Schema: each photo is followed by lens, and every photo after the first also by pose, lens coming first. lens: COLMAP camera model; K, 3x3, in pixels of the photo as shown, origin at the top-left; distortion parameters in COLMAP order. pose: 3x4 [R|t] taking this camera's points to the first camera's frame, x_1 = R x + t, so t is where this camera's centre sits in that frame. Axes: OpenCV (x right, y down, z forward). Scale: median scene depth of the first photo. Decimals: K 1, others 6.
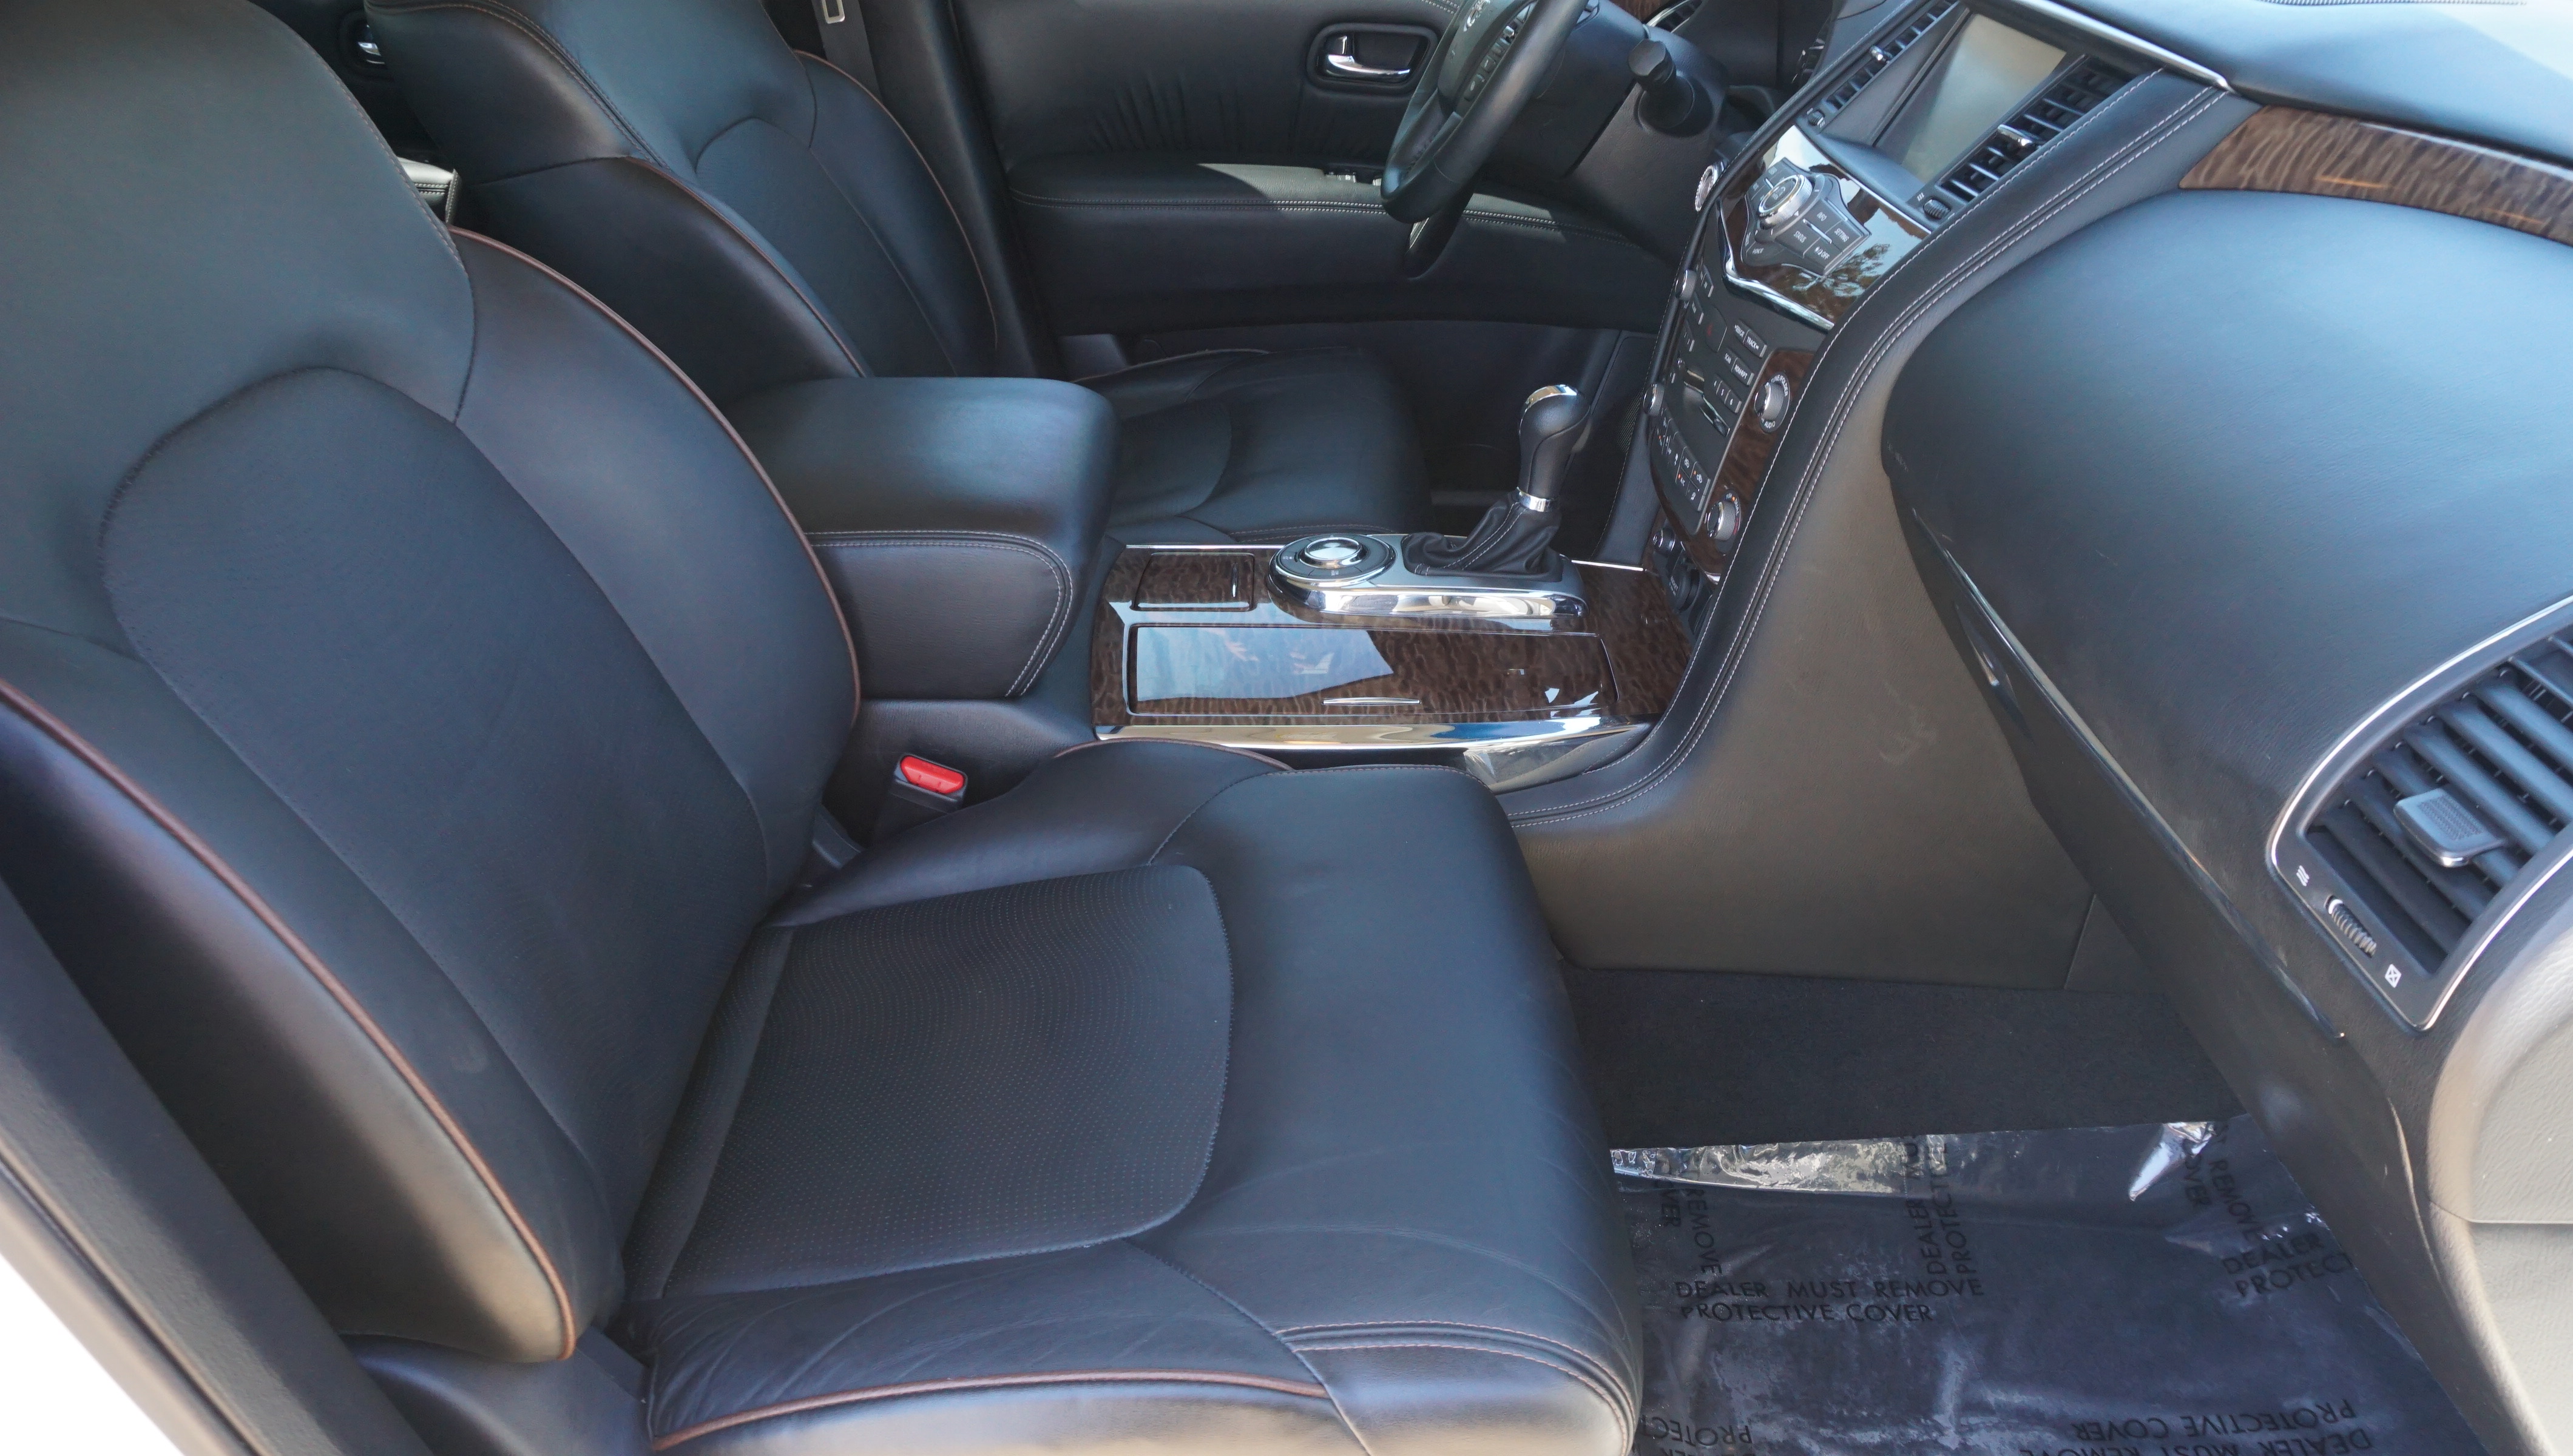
lens RADIAL K [[1711.1, 0, 1292.7], [0, 1711.1, 716.1], [0, 0, 1]] dist [-0.051352, 0.034419]
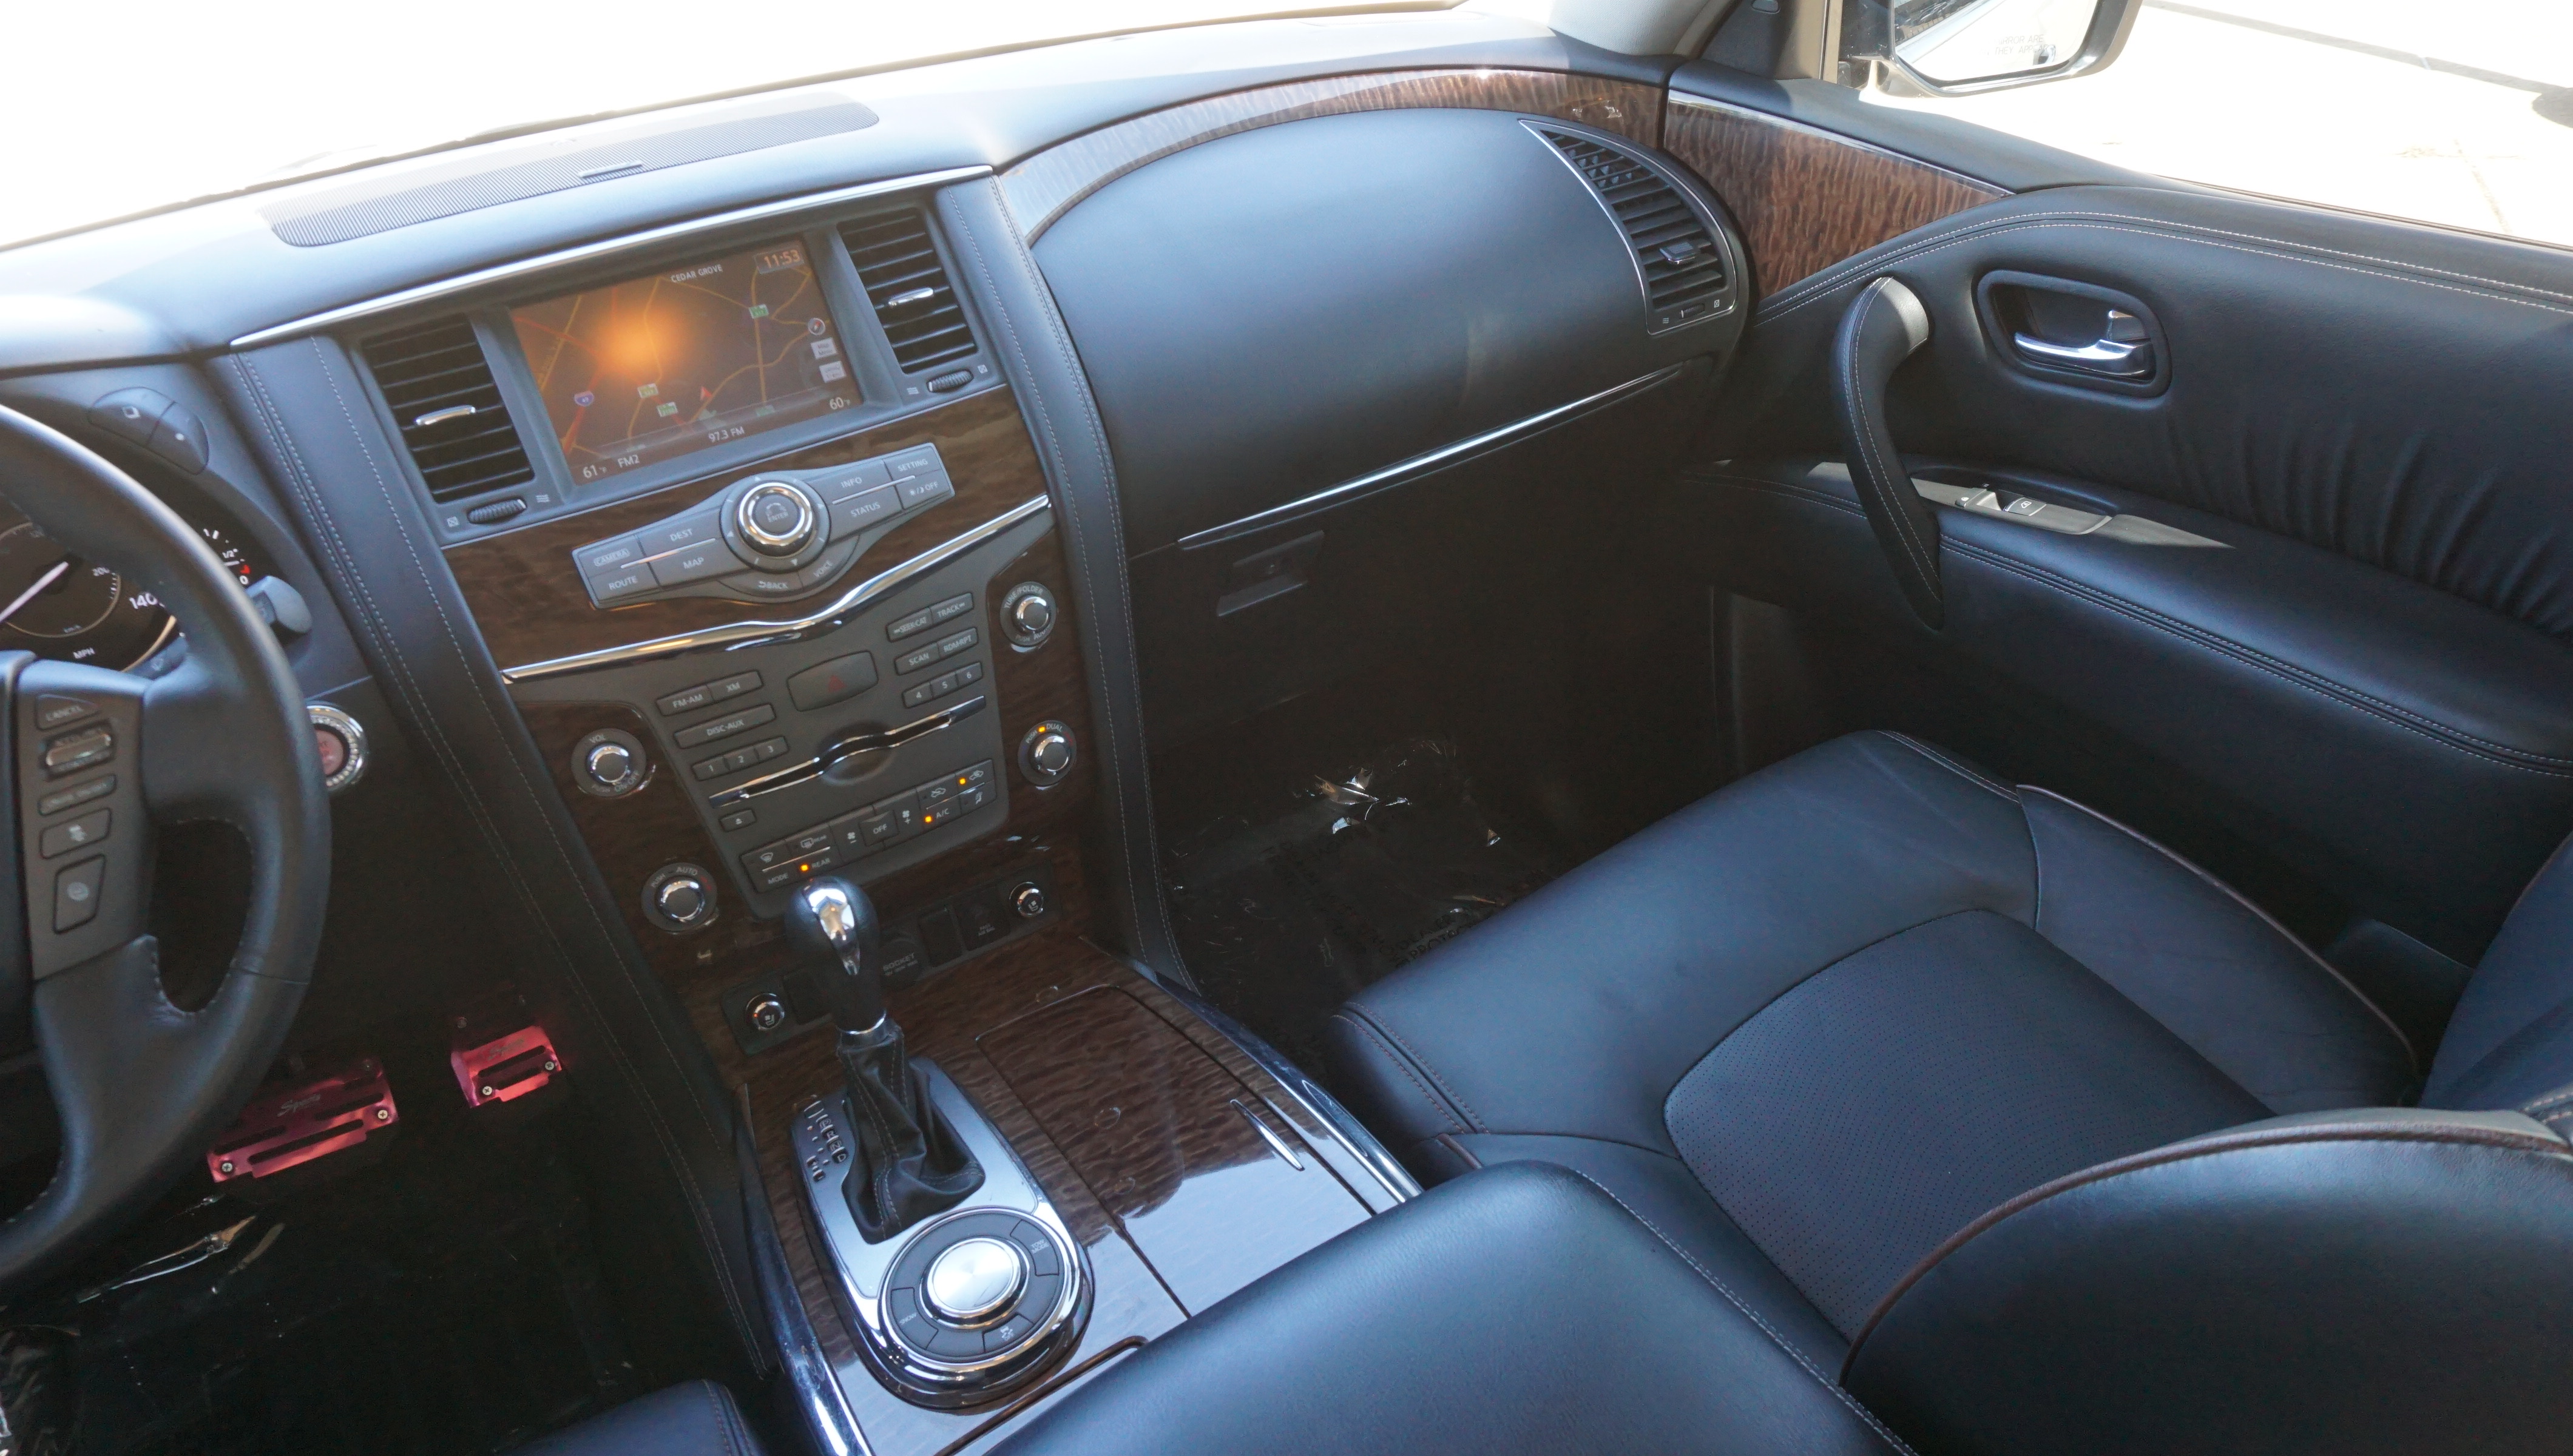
lens RADIAL K [[1711.1, 0, 1289.7], [0, 1711.1, 718.6], [0, 0, 1]] dist [-0.051352, 0.034419]
pose [[-0.536740, -0.407398, 0.738875, -0.461357], [0.495493, 0.556607, 0.666840, -0.630264], [-0.682932, 0.724027, -0.096890, 0.912963]]
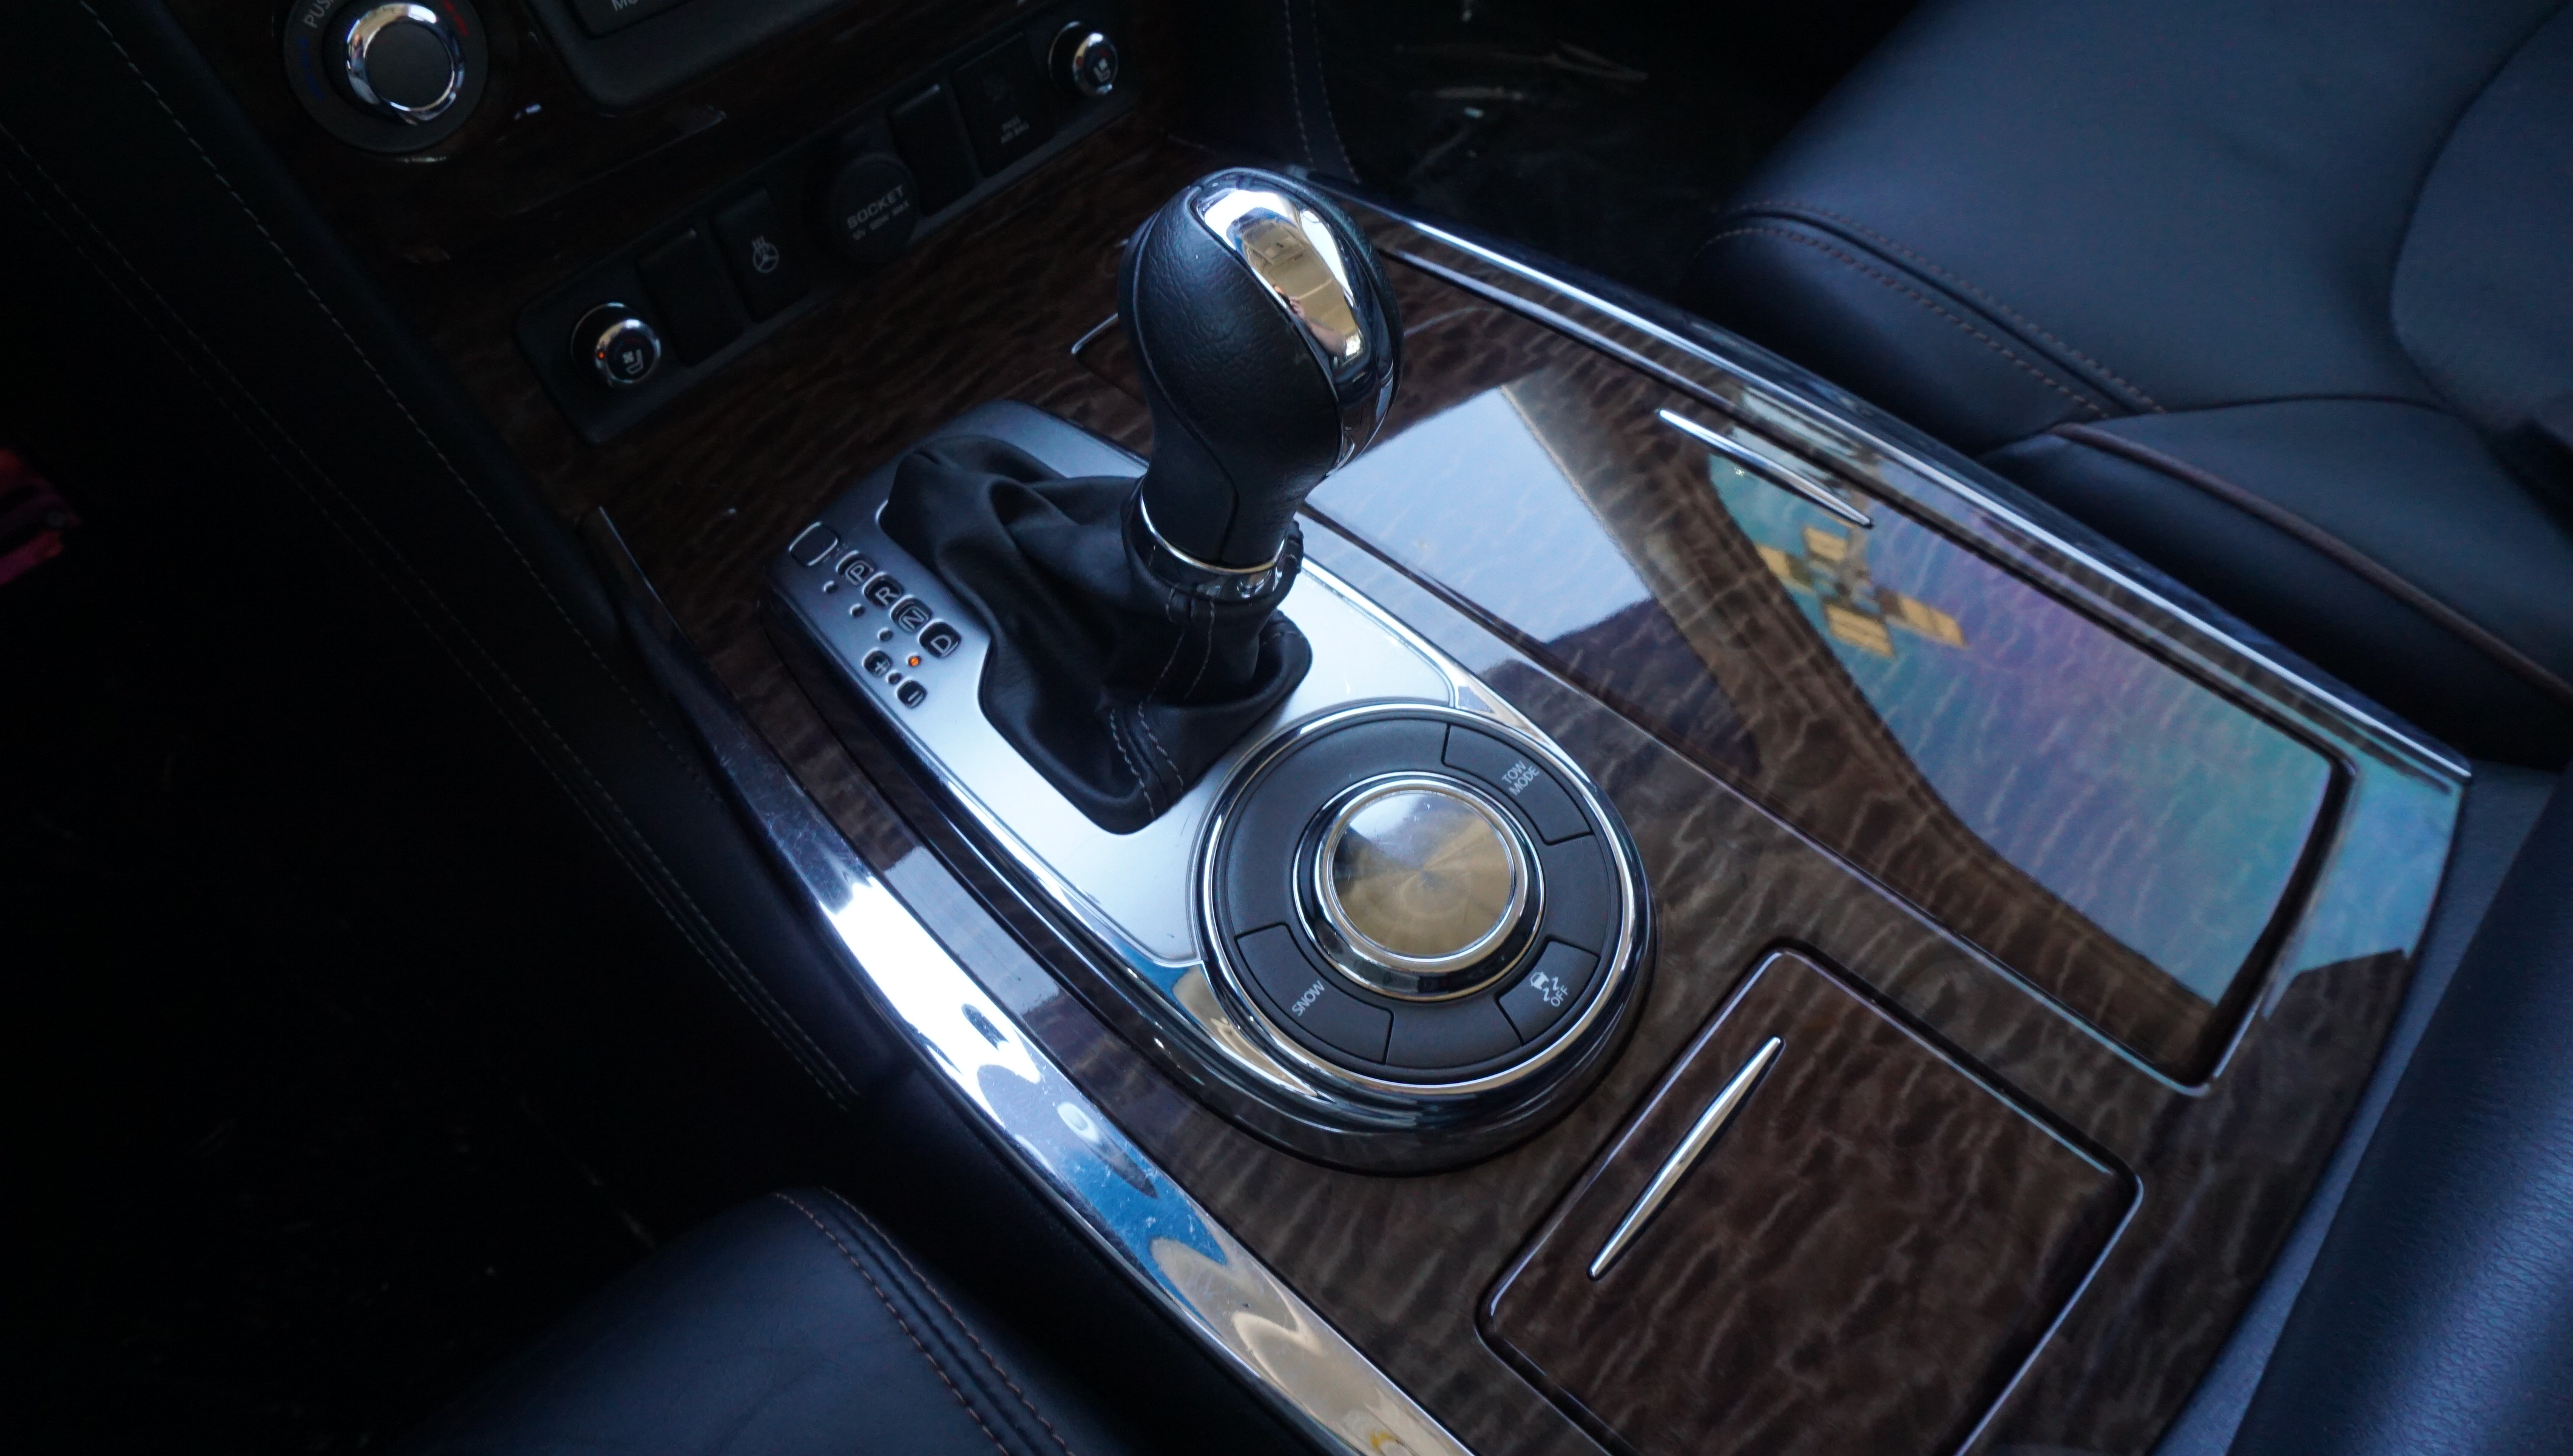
lens RADIAL K [[1711.1, 0, 1297.9], [0, 1711.1, 702.8], [0, 0, 1]] dist [-0.051352, 0.034419]
pose [[-0.742836, -0.554605, 0.374977, -0.054770], [0.325474, 0.190285, 0.926207, -0.398754], [-0.585031, 0.810065, 0.039159, 1.074676]]
